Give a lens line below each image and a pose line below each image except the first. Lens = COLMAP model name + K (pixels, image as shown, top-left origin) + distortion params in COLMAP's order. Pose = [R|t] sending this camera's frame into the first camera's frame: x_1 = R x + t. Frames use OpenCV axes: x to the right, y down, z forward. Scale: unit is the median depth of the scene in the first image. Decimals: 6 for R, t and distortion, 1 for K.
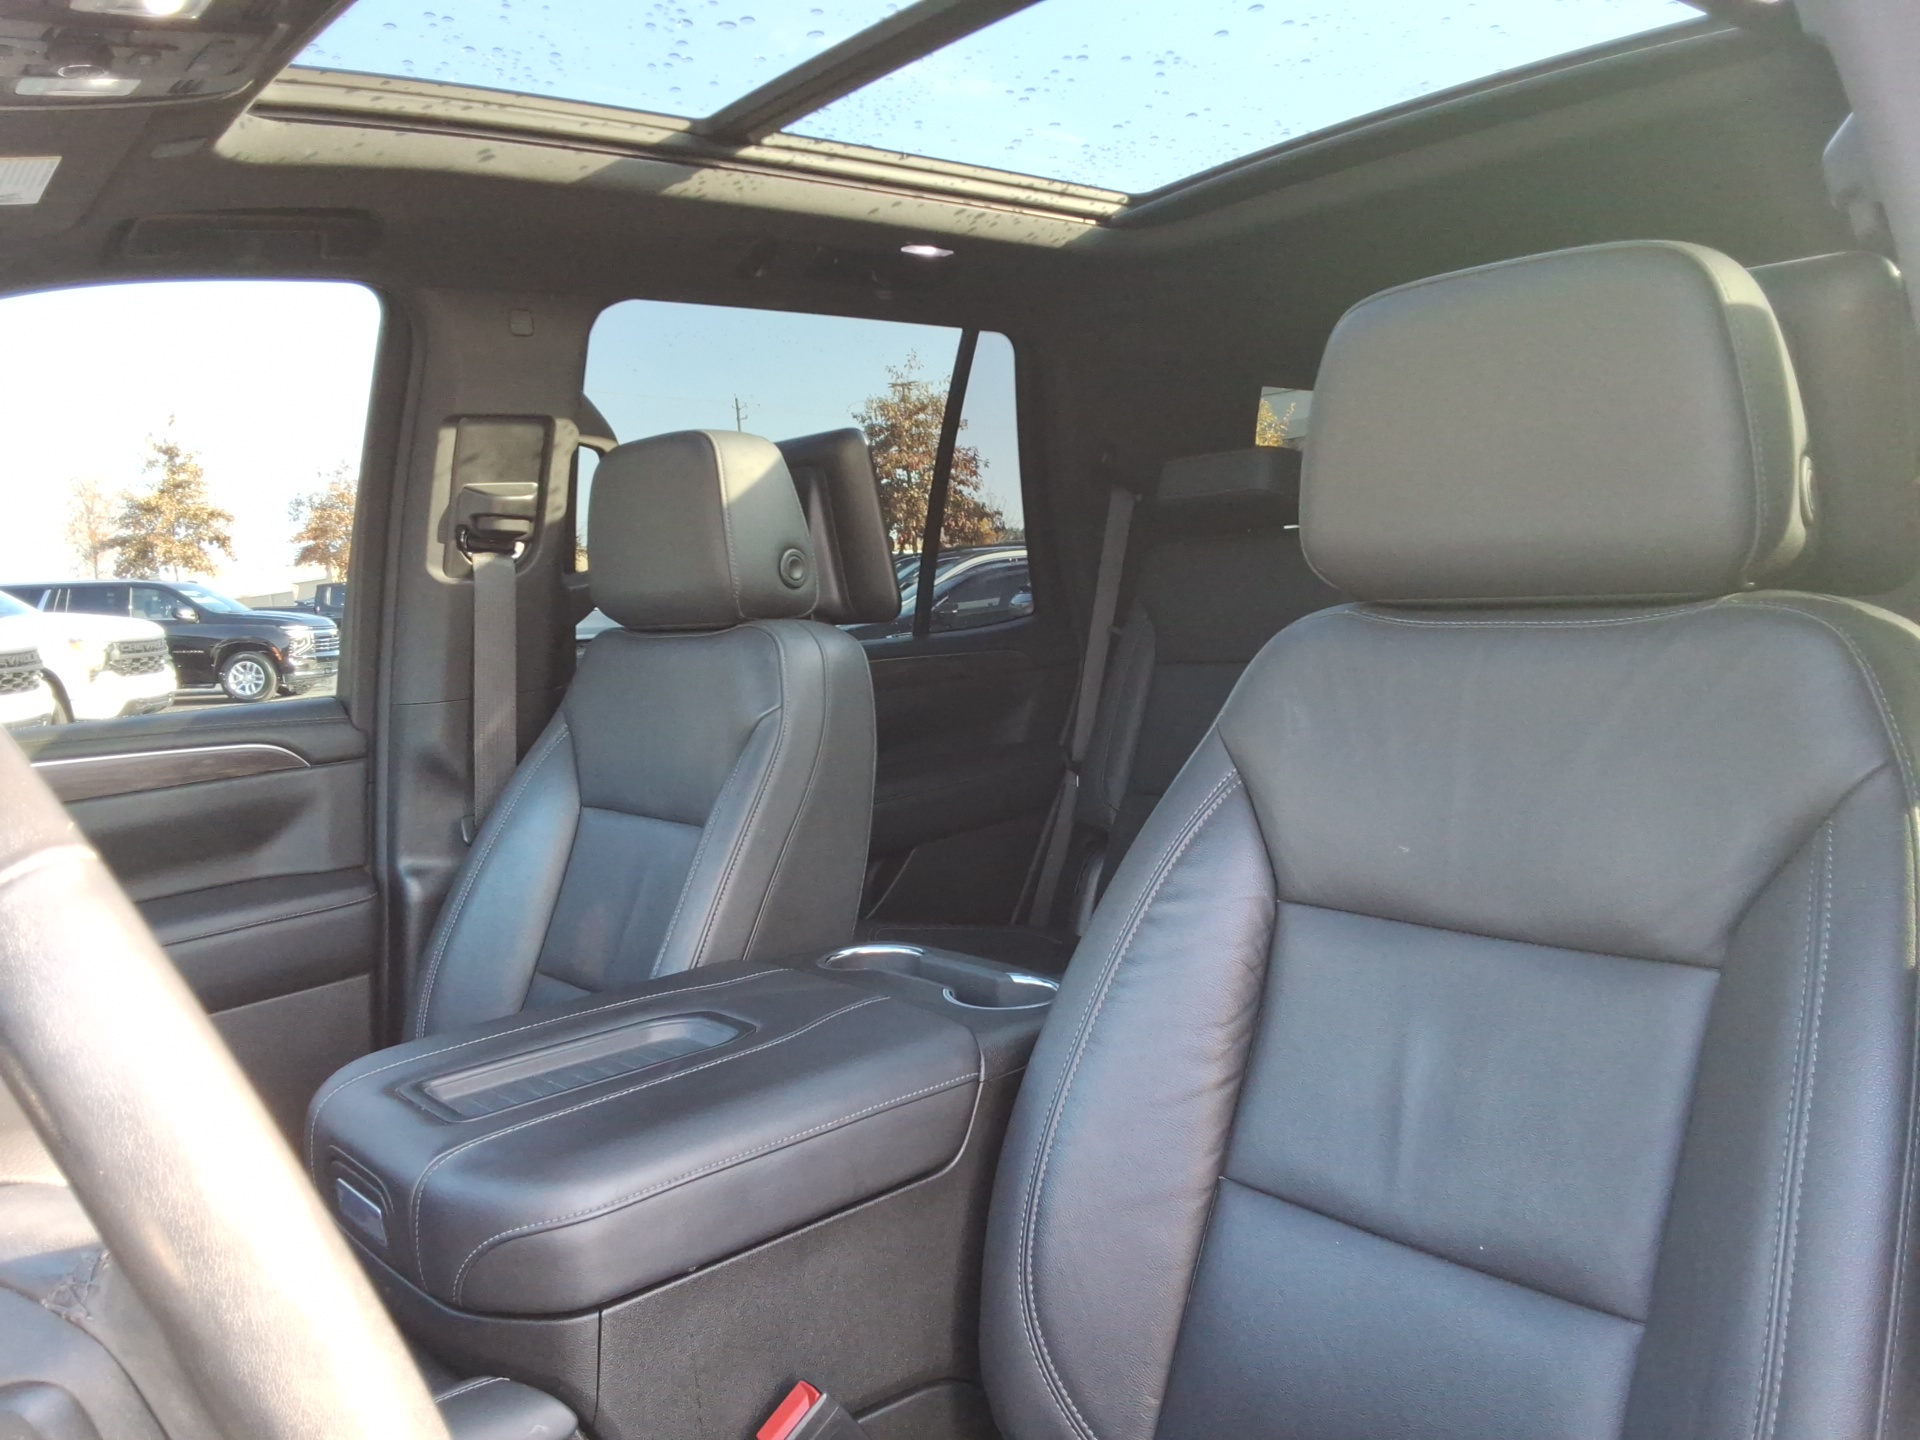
lens RADIAL K [[1543.1, 0, 986.5], [0, 1543.1, 708.3], [0, 0, 1]] dist [0.103535, -0.154485]
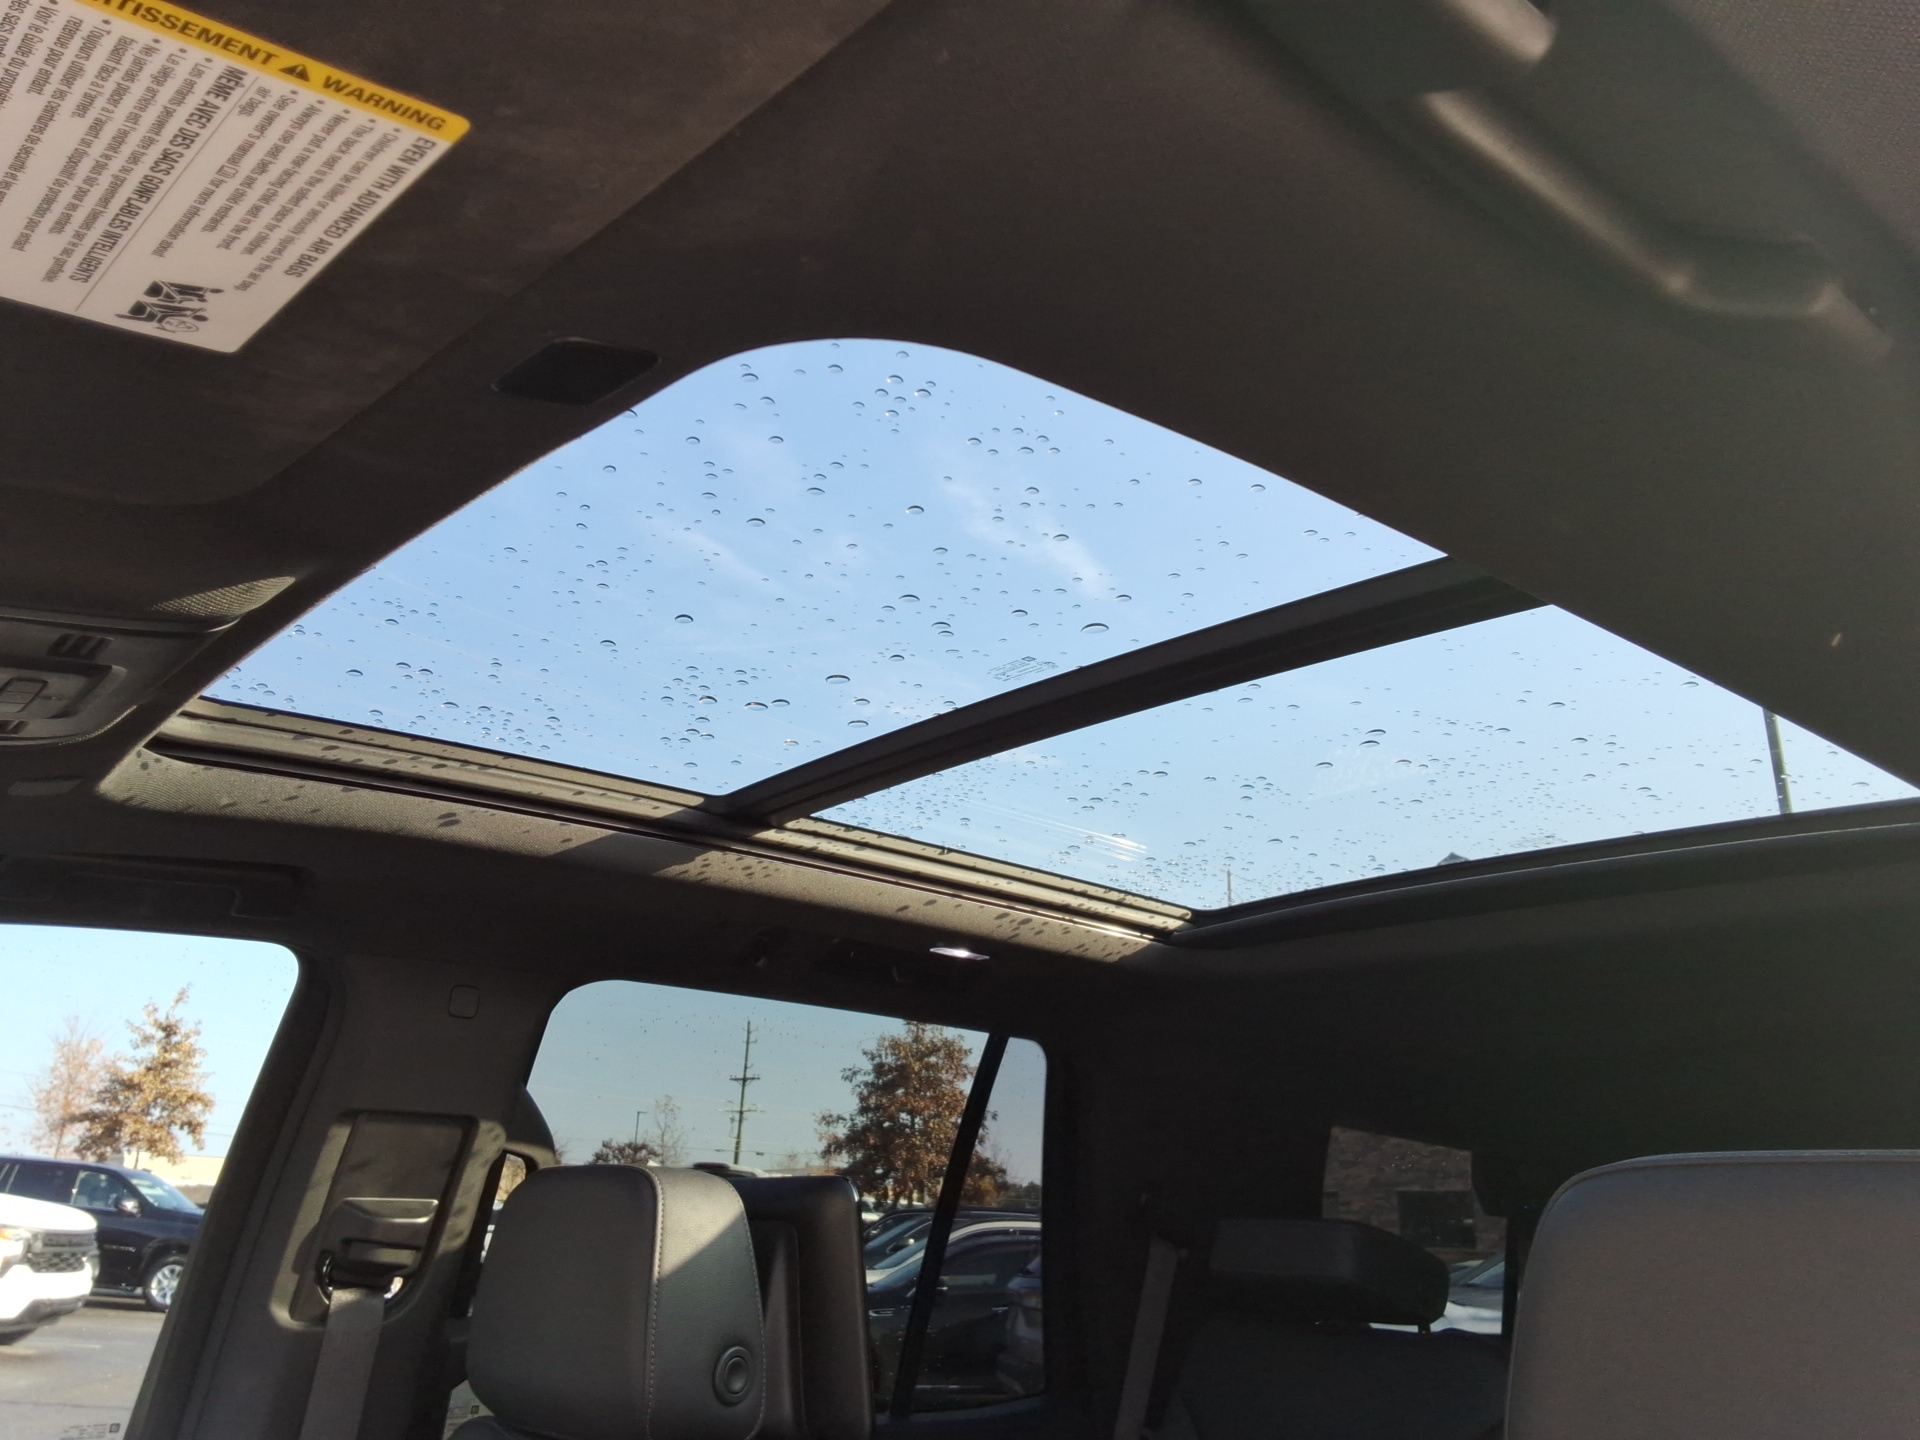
lens RADIAL K [[1543.1, 0, 998.2], [0, 1543.1, 699.3], [0, 0, 1]] dist [0.103535, -0.154485]
pose [[0.995560, 0.091676, -0.021365, -0.012006], [-0.092494, 0.910538, -0.402946, -0.081468], [-0.017487, 0.403133, 0.914974, 0.163355]]
